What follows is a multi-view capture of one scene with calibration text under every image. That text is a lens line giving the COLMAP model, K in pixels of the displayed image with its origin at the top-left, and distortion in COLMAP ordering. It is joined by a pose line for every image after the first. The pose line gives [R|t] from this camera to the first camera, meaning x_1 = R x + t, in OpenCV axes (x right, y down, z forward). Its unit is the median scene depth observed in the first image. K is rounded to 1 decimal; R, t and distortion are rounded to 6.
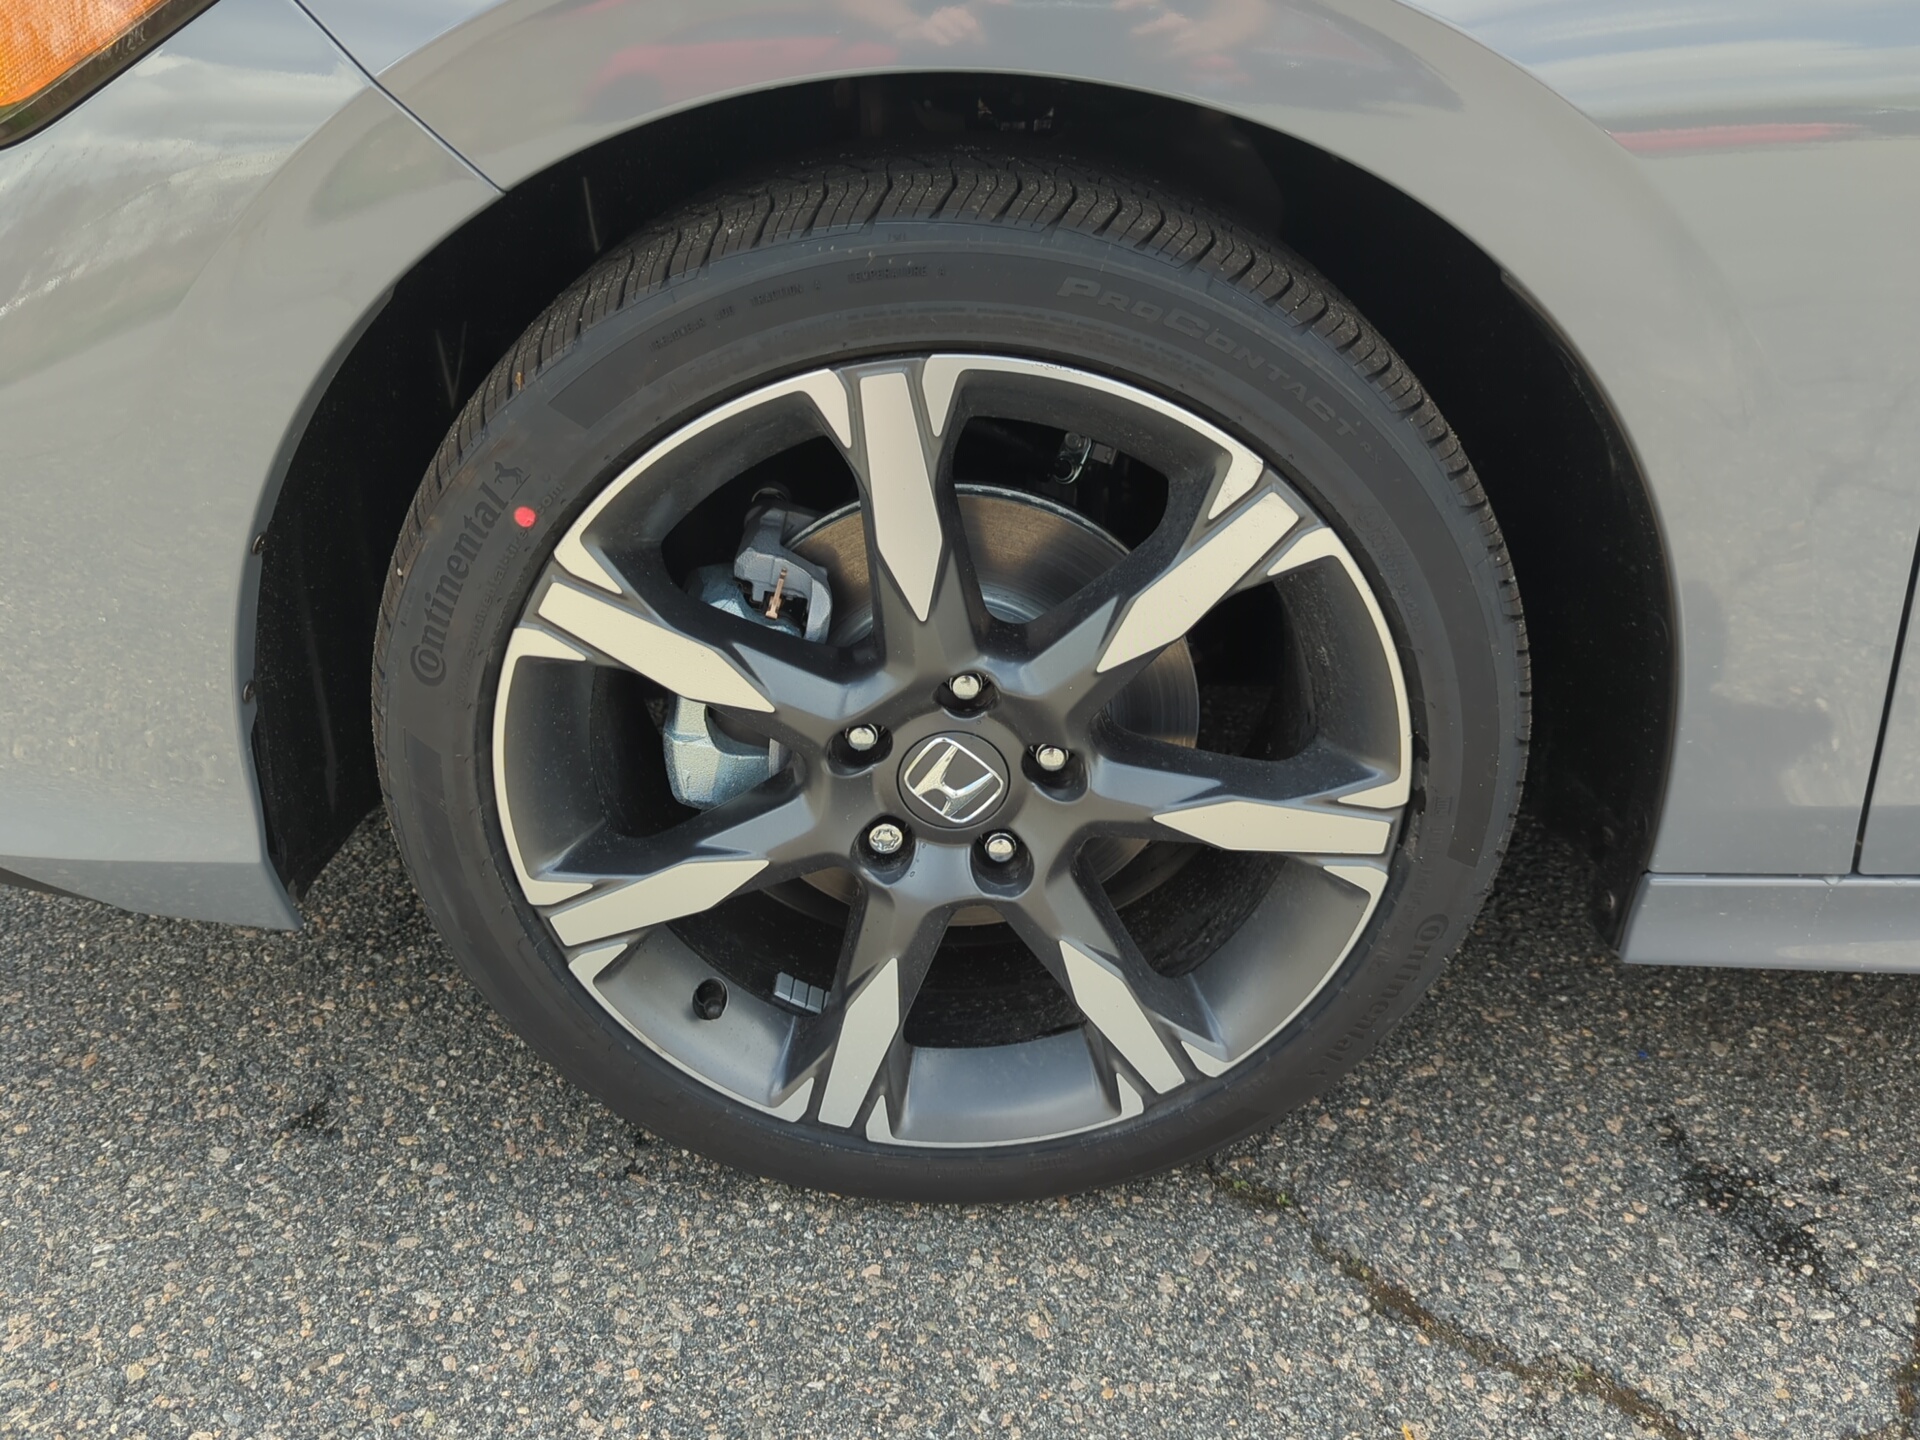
lens RADIAL K [[1536.6, 0, 967.5], [0, 1536.6, 730.7], [0, 0, 1]] dist [0.049004, -0.030101]
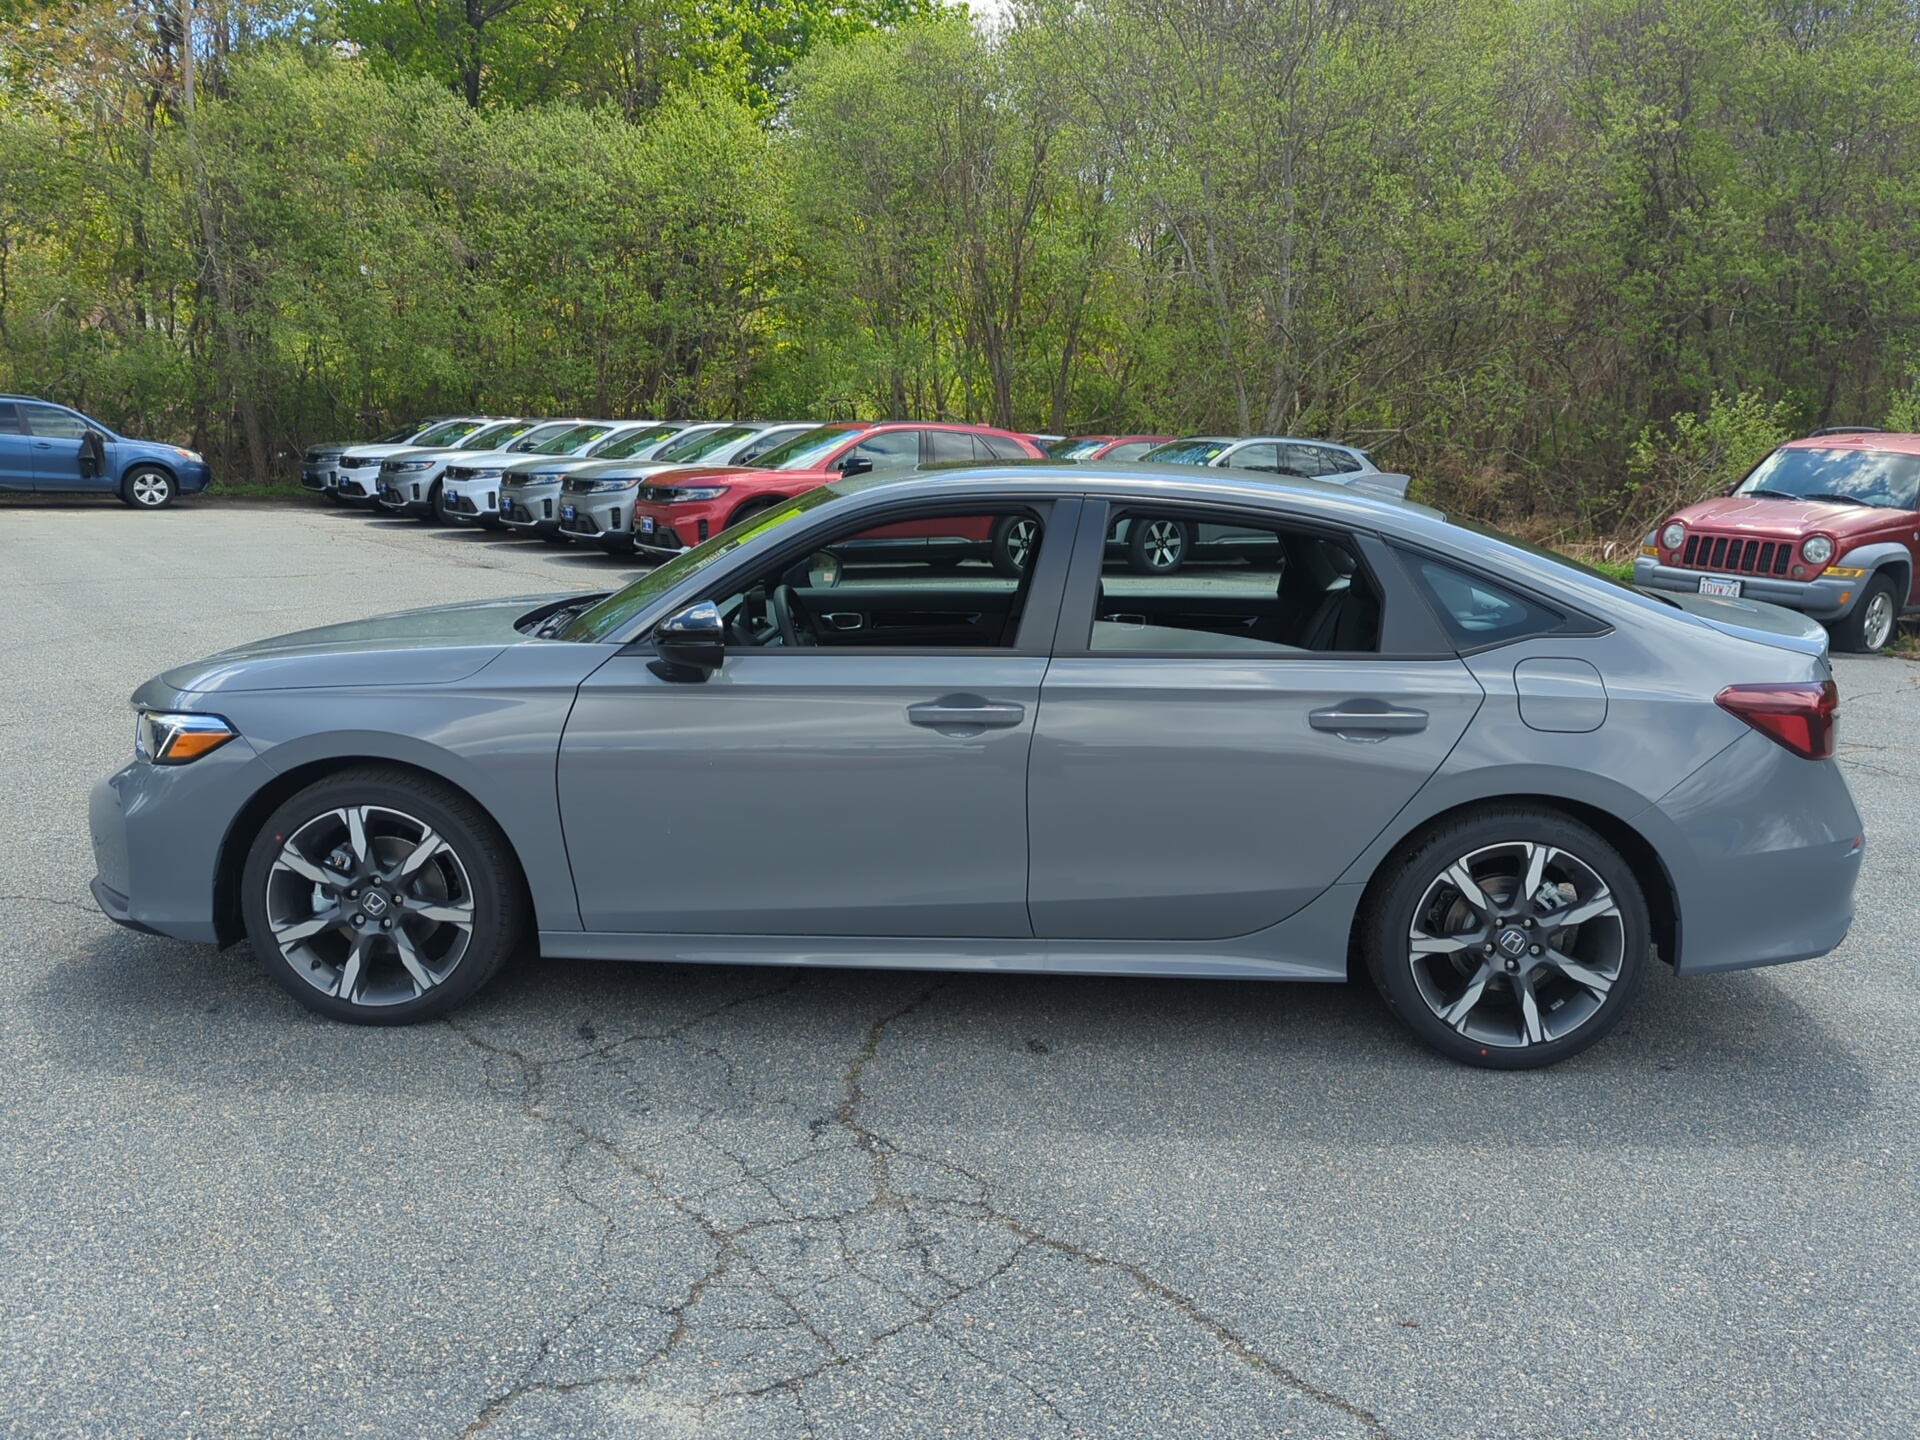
lens RADIAL K [[1562.3, 0, 961.3], [0, 1562.3, 723.0], [0, 0, 1]] dist [0.046826, -0.047281]
pose [[0.999317, 0.018913, -0.031758, 1.762880], [-0.028206, 0.945481, -0.324455, 0.935563], [0.023890, 0.325129, 0.945368, -3.279463]]
